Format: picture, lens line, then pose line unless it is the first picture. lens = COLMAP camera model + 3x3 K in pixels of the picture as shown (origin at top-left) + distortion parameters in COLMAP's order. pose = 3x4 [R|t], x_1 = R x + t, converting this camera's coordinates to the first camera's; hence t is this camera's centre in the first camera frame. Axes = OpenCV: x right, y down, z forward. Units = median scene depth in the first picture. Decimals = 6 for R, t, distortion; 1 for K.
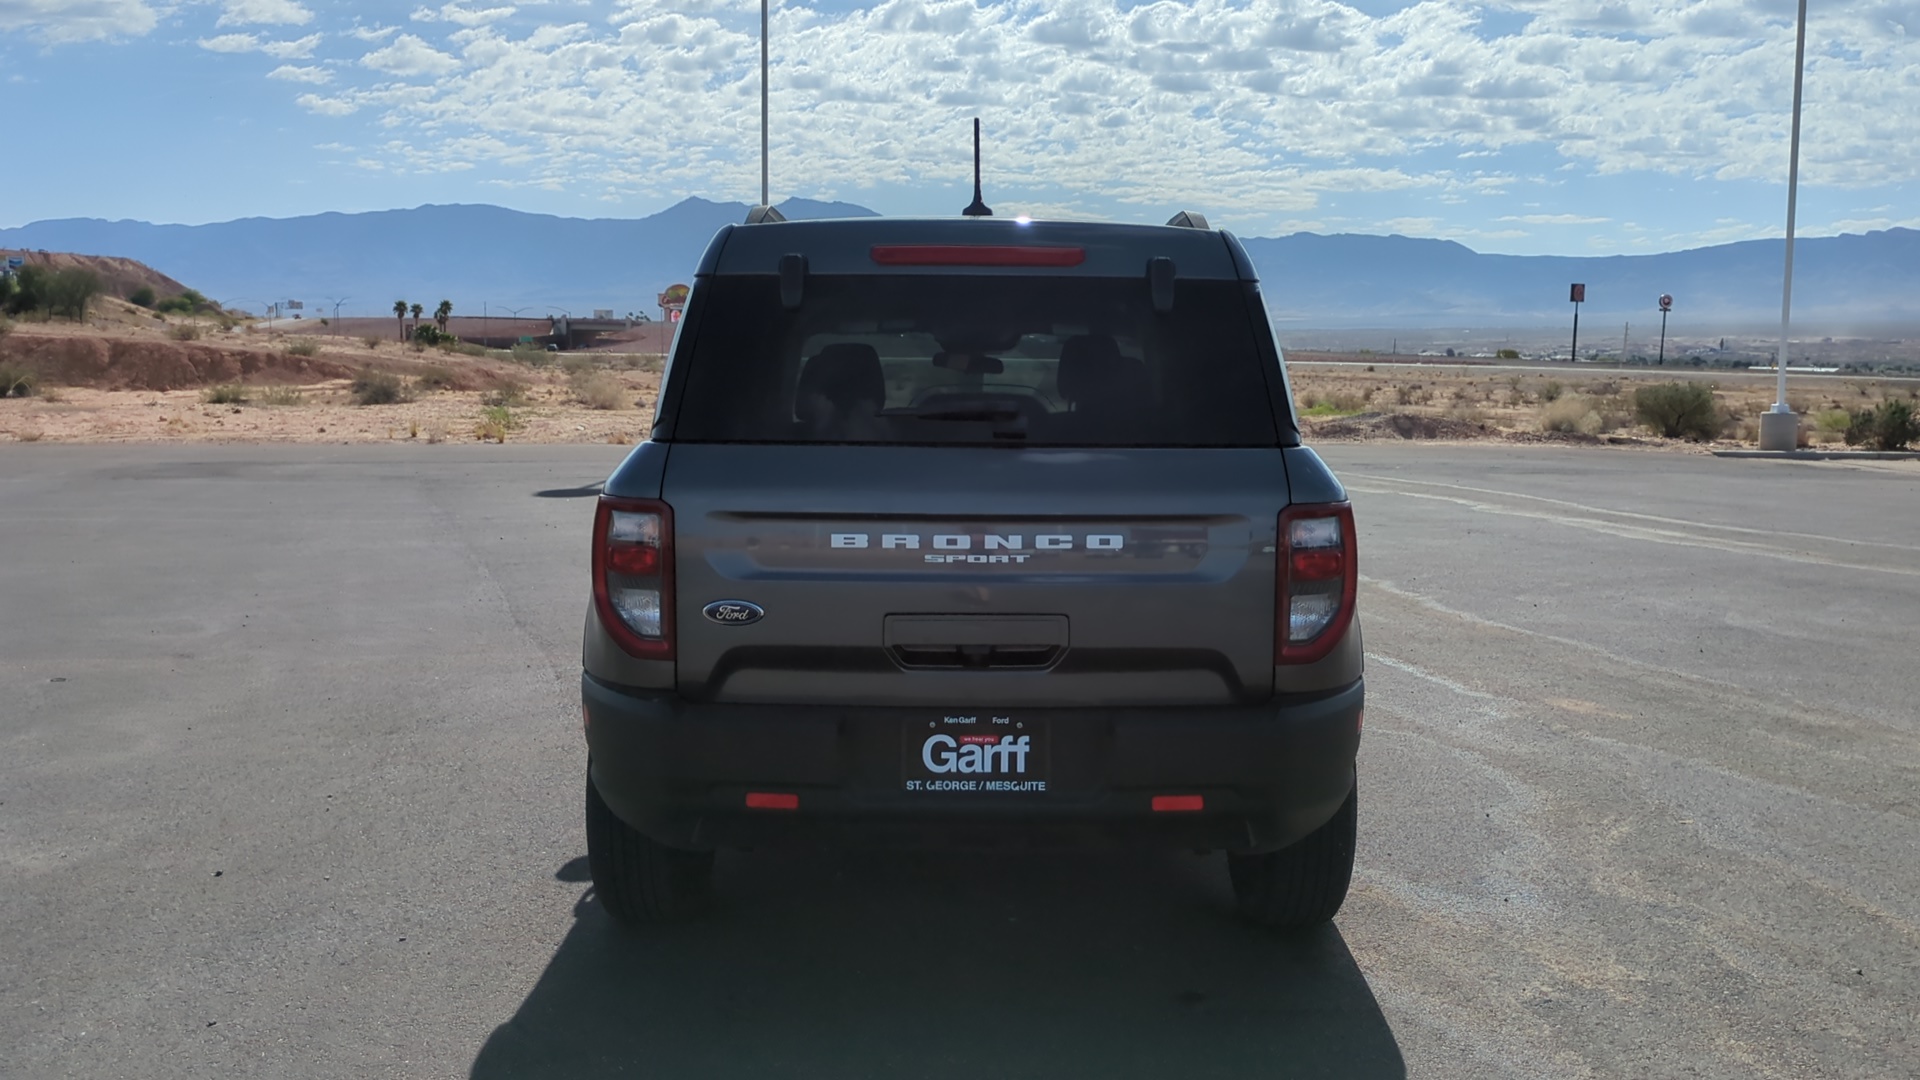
lens RADIAL K [[1650.6, 0, 973.6], [0, 1650.6, 529.9], [0, 0, 1]] dist [0.056579, -0.059022]
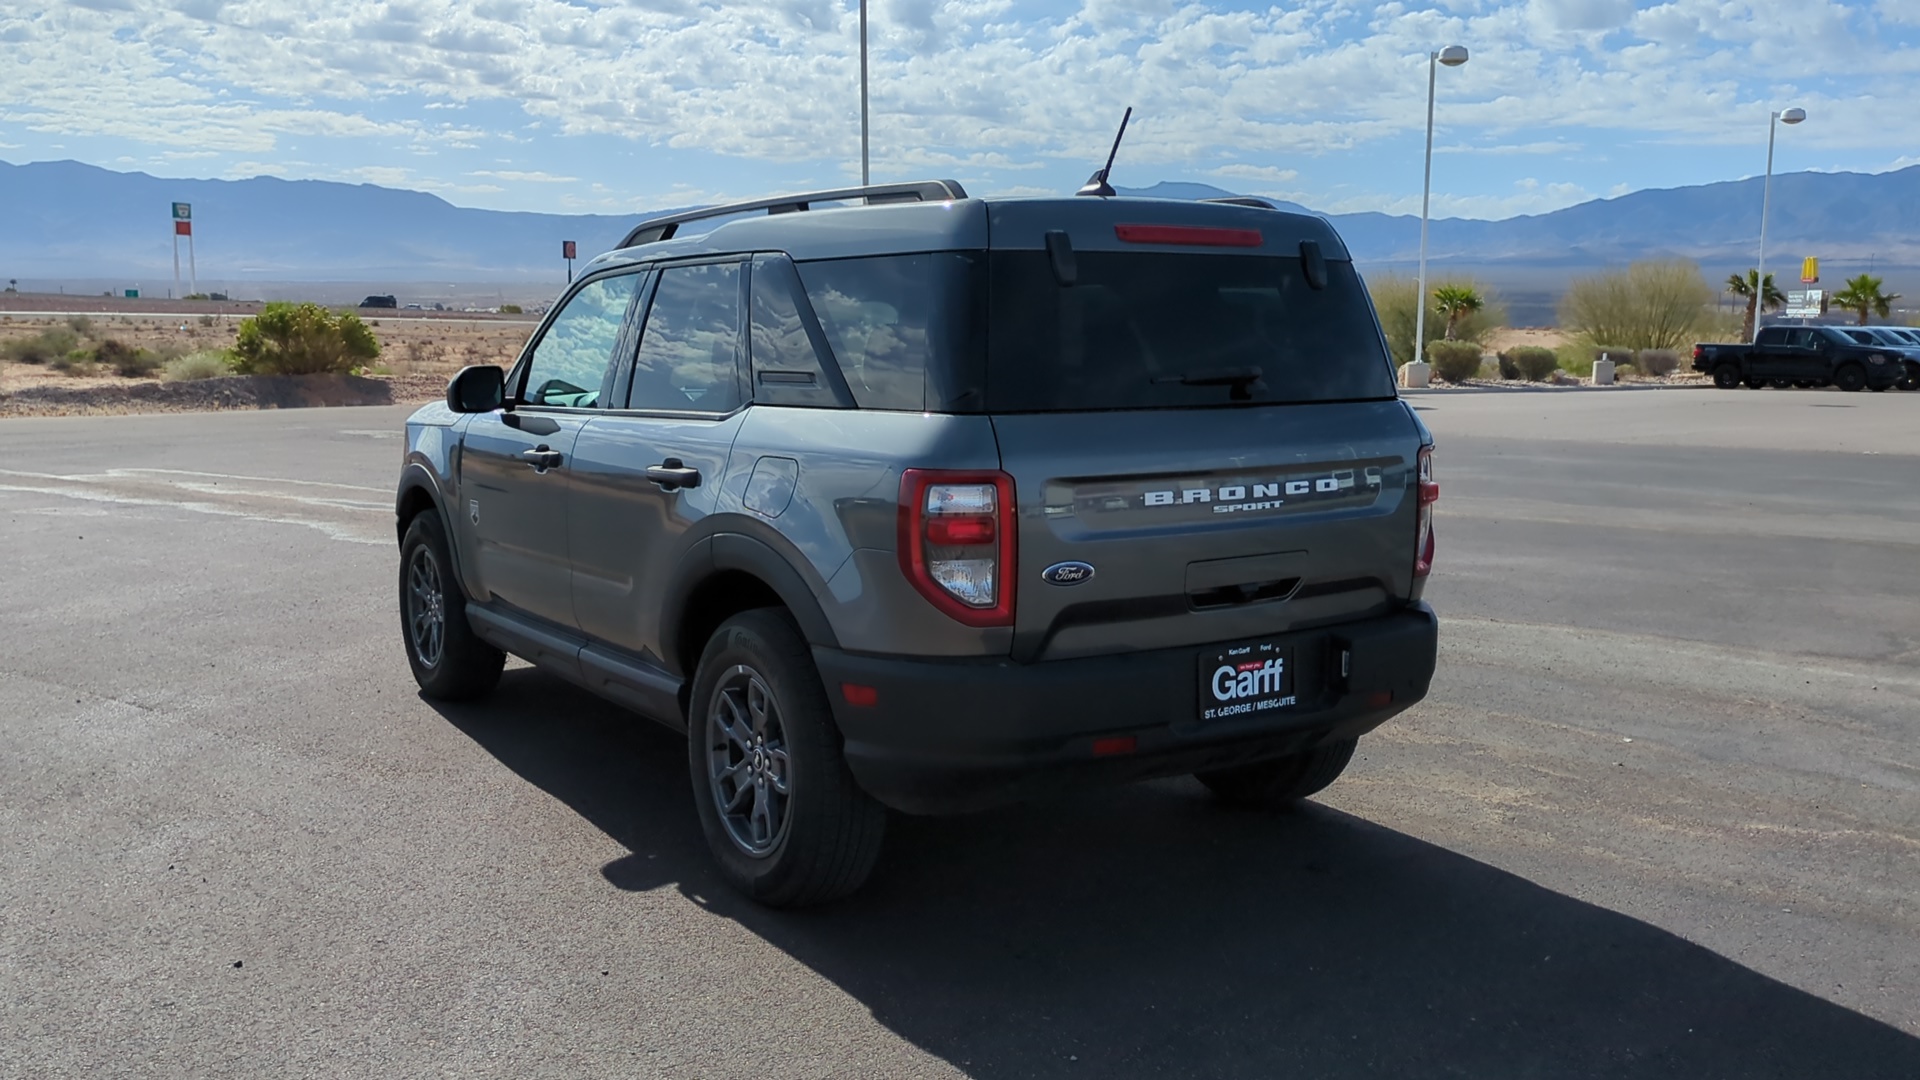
lens RADIAL K [[1650.6, 0, 973.6], [0, 1650.6, 529.9], [0, 0, 1]] dist [0.056579, -0.059022]
pose [[0.834477, -0.073350, 0.546139, -0.762402], [0.058695, 0.997294, 0.044261, -0.027437], [-0.547908, -0.004879, 0.836524, 0.155832]]
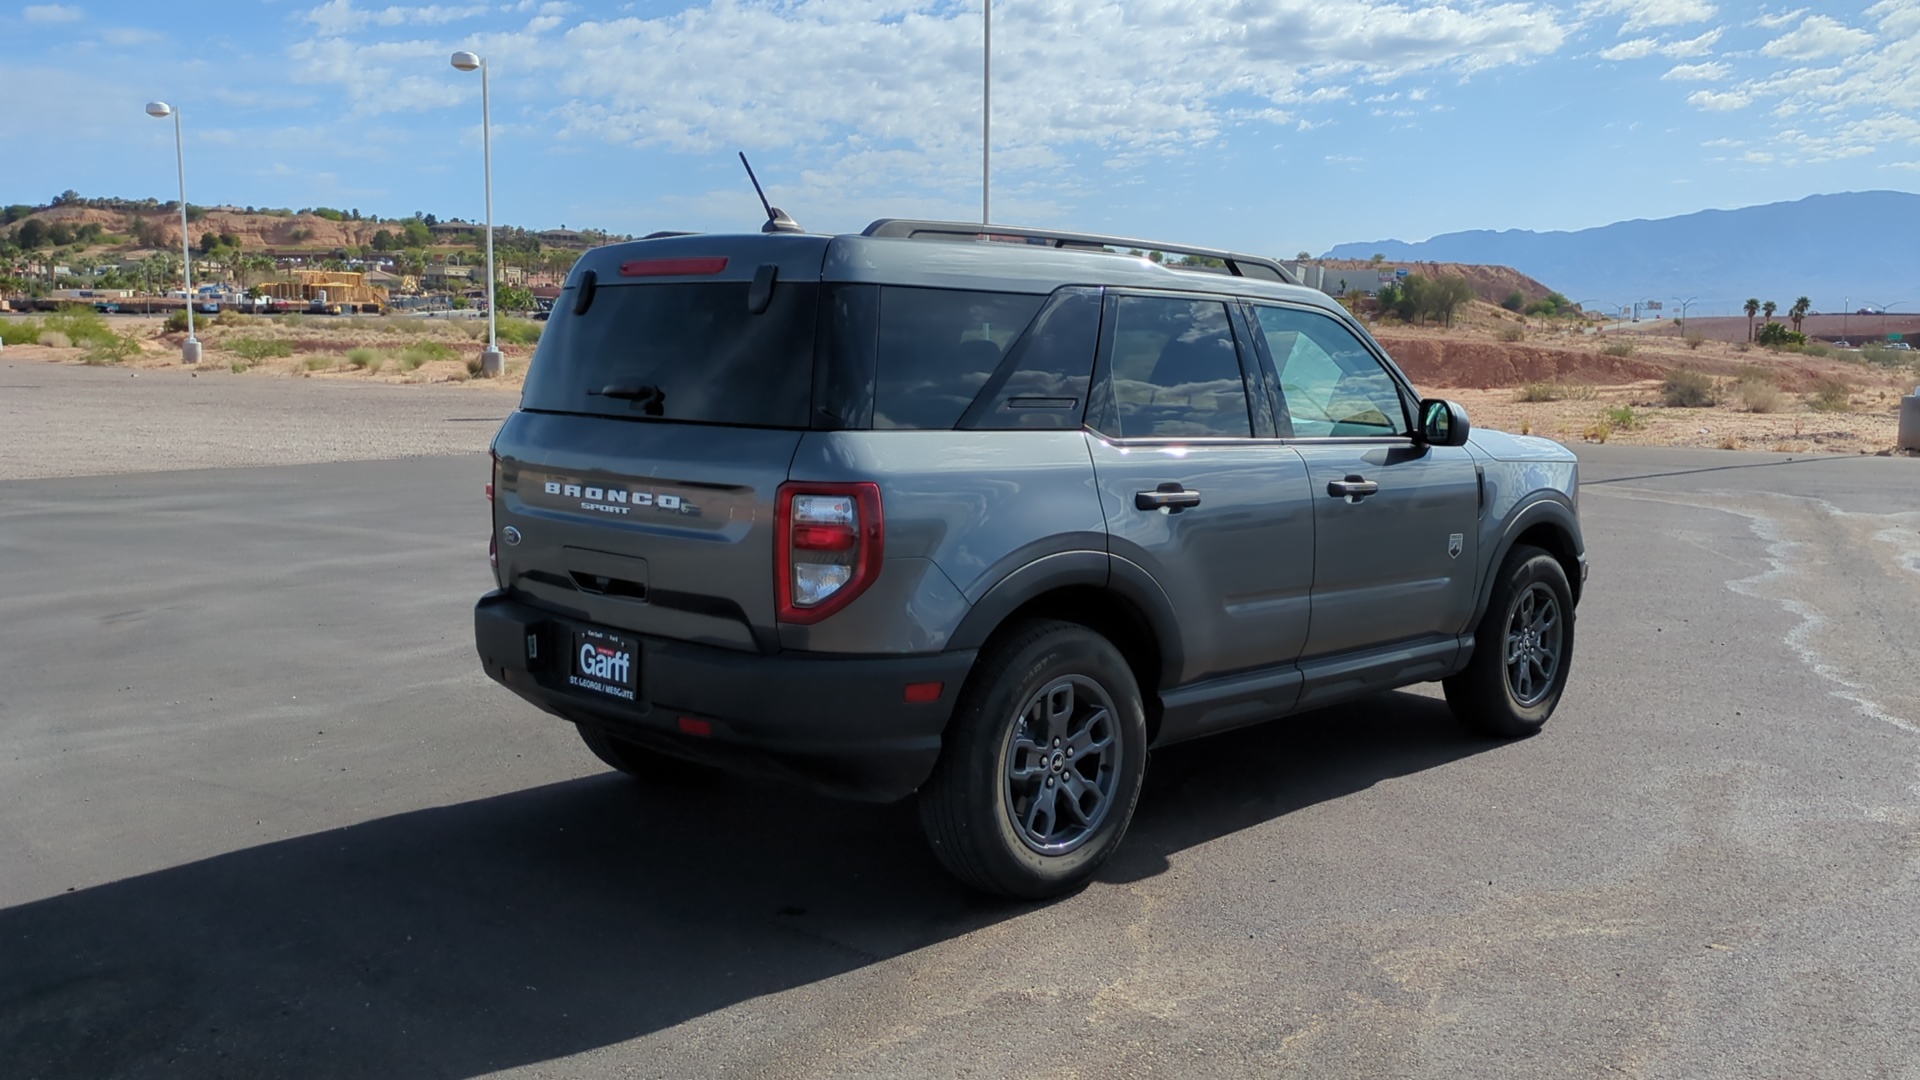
lens RADIAL K [[1650.6, 0, 973.6], [0, 1650.6, 529.9], [0, 0, 1]] dist [0.056579, -0.059022]
pose [[0.713896, 0.076554, -0.696054, 1.072956], [-0.076854, 0.996567, 0.030781, -0.026383], [0.696021, 0.031520, 0.717329, 0.283172]]
